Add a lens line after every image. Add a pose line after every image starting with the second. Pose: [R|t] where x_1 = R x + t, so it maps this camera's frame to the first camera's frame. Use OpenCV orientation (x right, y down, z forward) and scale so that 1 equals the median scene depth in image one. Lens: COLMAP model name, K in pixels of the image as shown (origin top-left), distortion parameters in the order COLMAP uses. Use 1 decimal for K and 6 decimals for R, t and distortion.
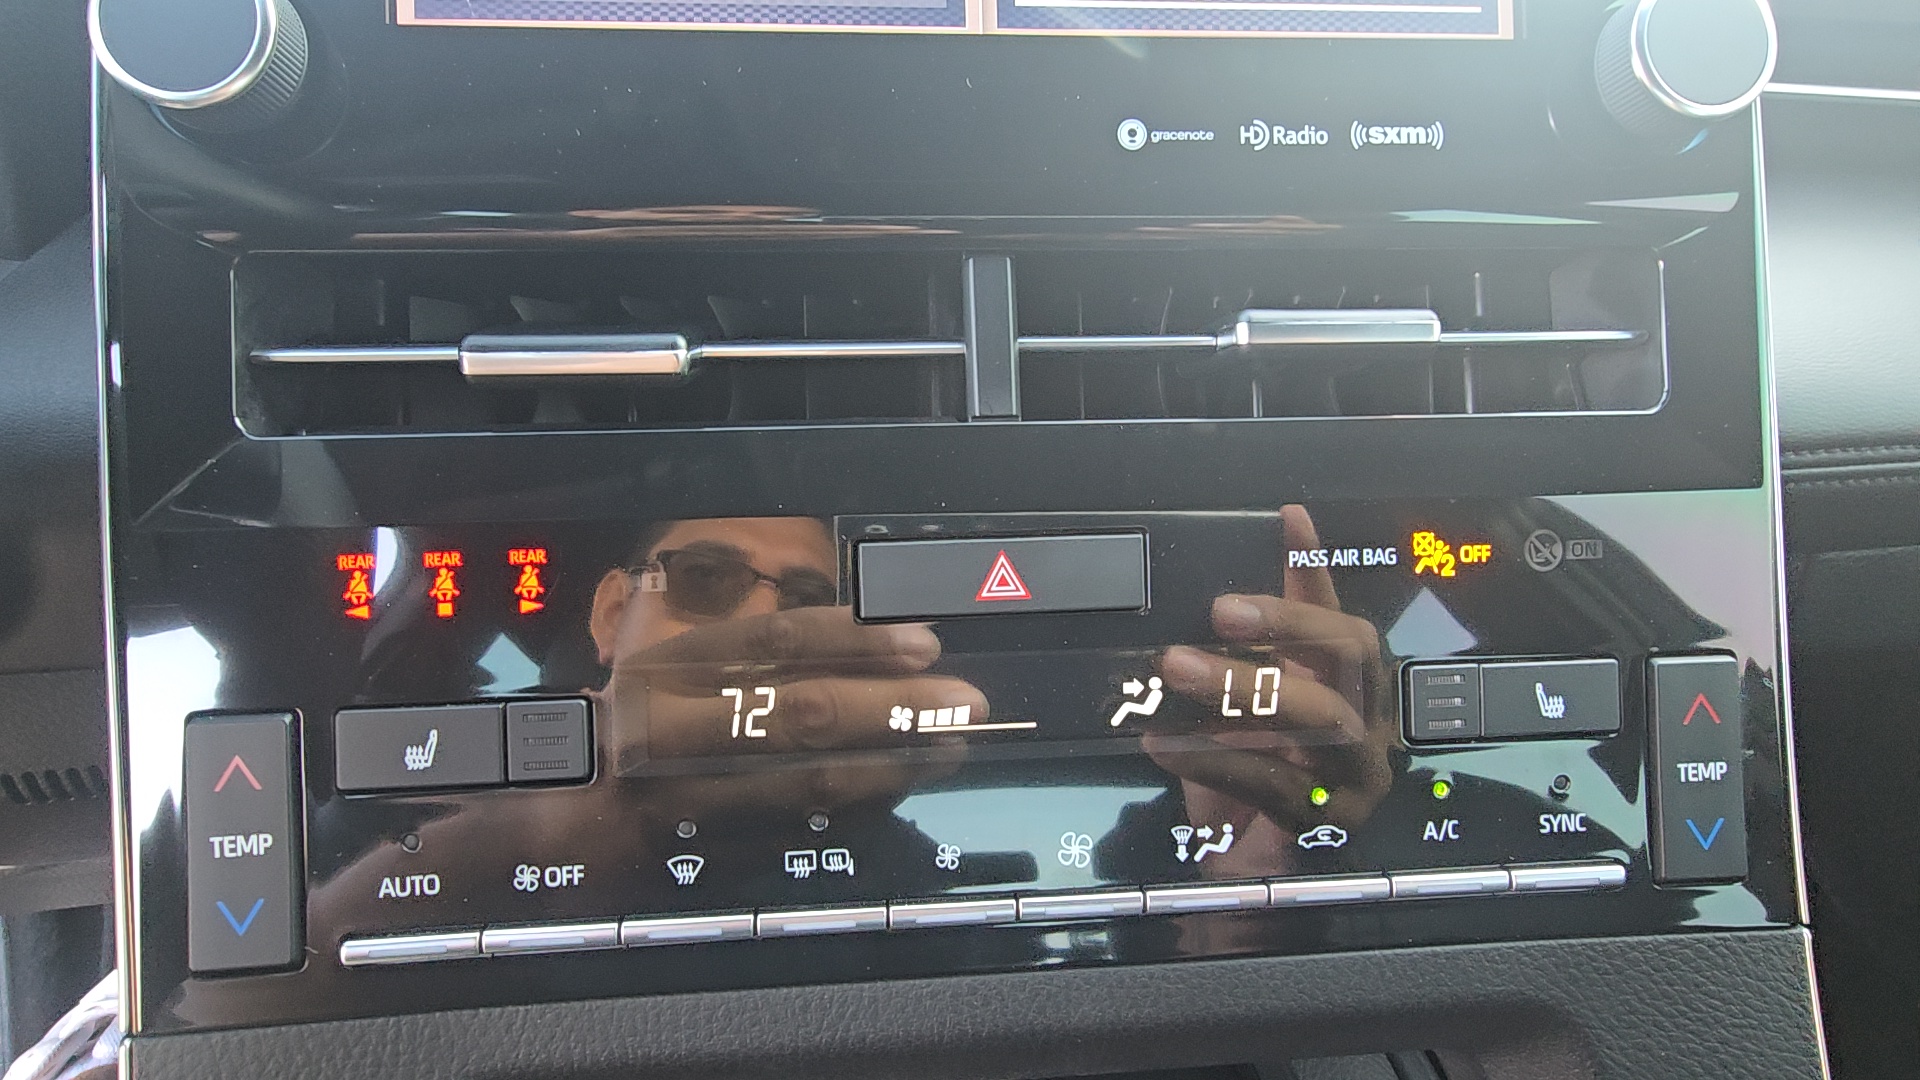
lens RADIAL K [[966.3, 0, 956.9], [0, 966.3, 538.7], [0, 0, 1]] dist [0.001225, -0.000557]
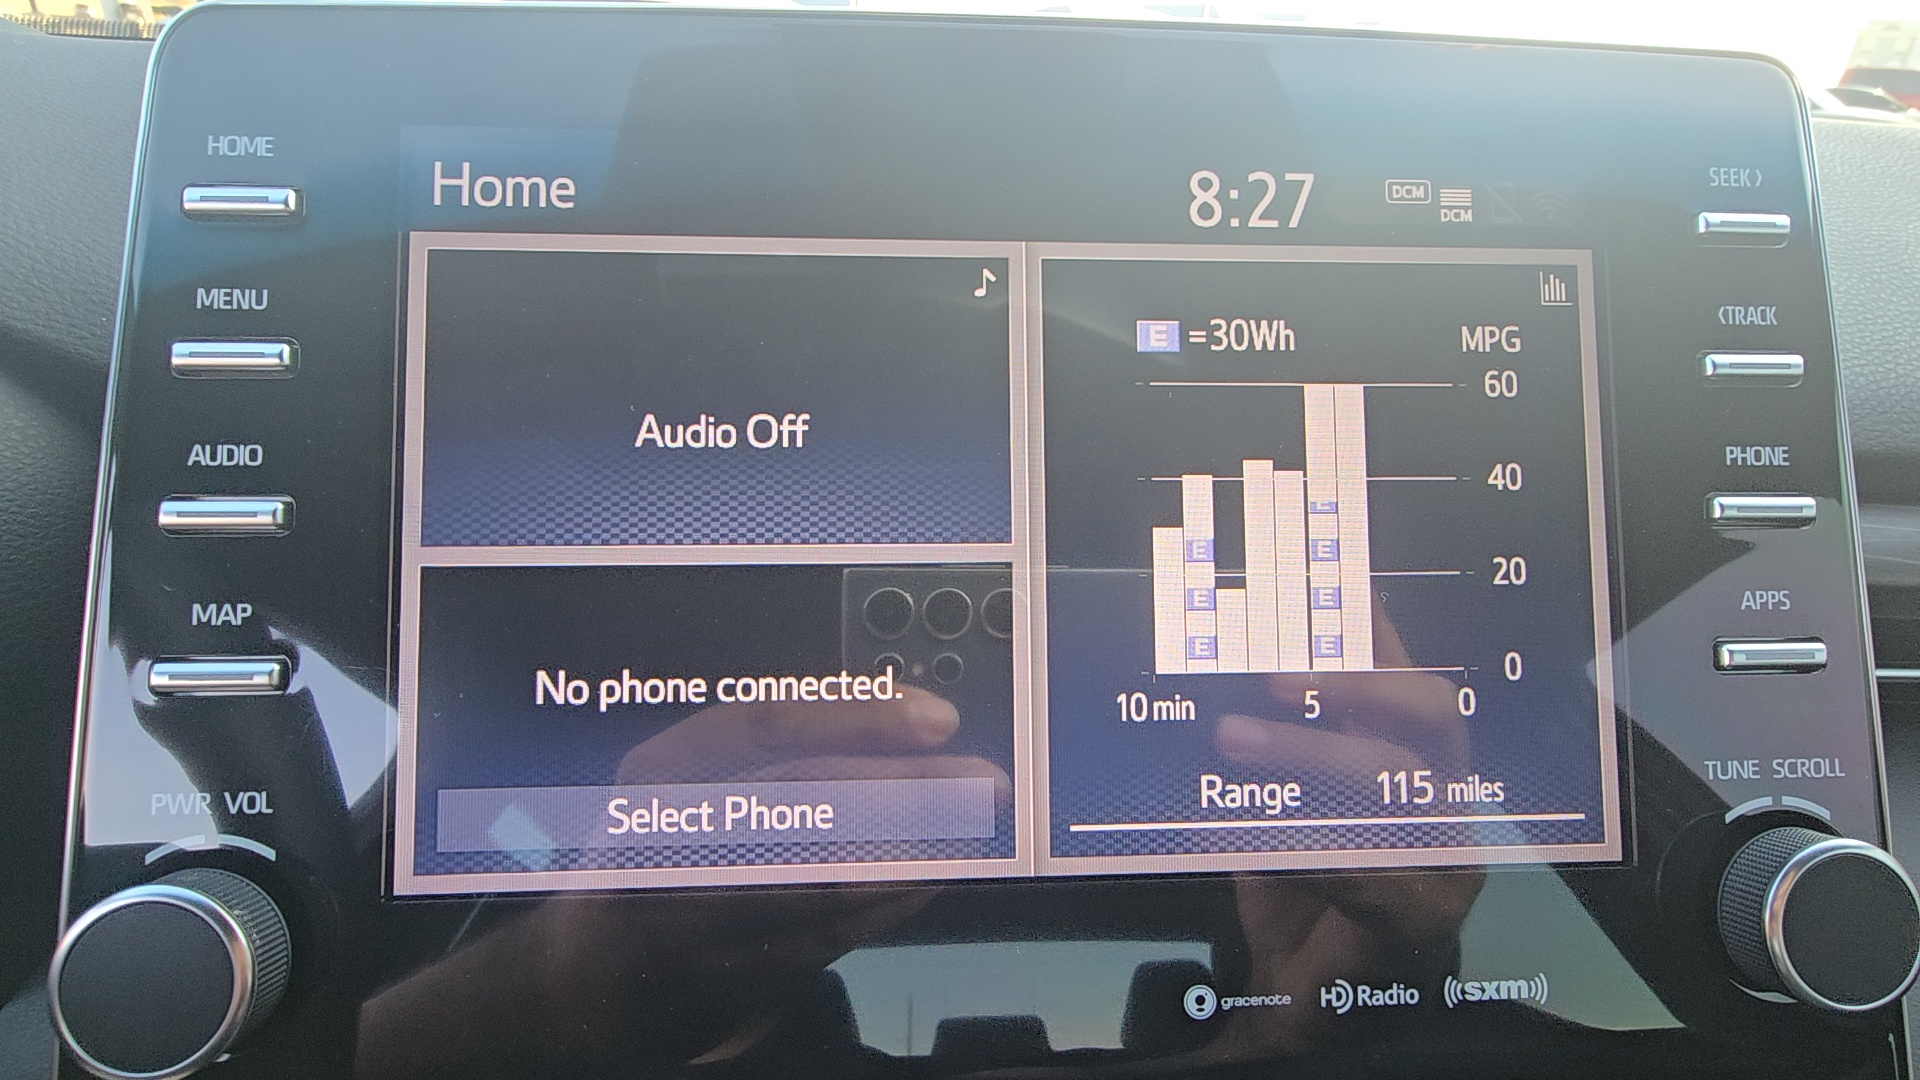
lens RADIAL K [[966.3, 0, 957.7], [0, 966.3, 534.0], [0, 0, 1]] dist [0.001225, -0.000557]
pose [[0.999685, 0.017659, -0.017839, -0.034822], [-0.018609, 0.998335, -0.054606, -0.787251], [0.016845, 0.054921, 0.998349, 0.075463]]
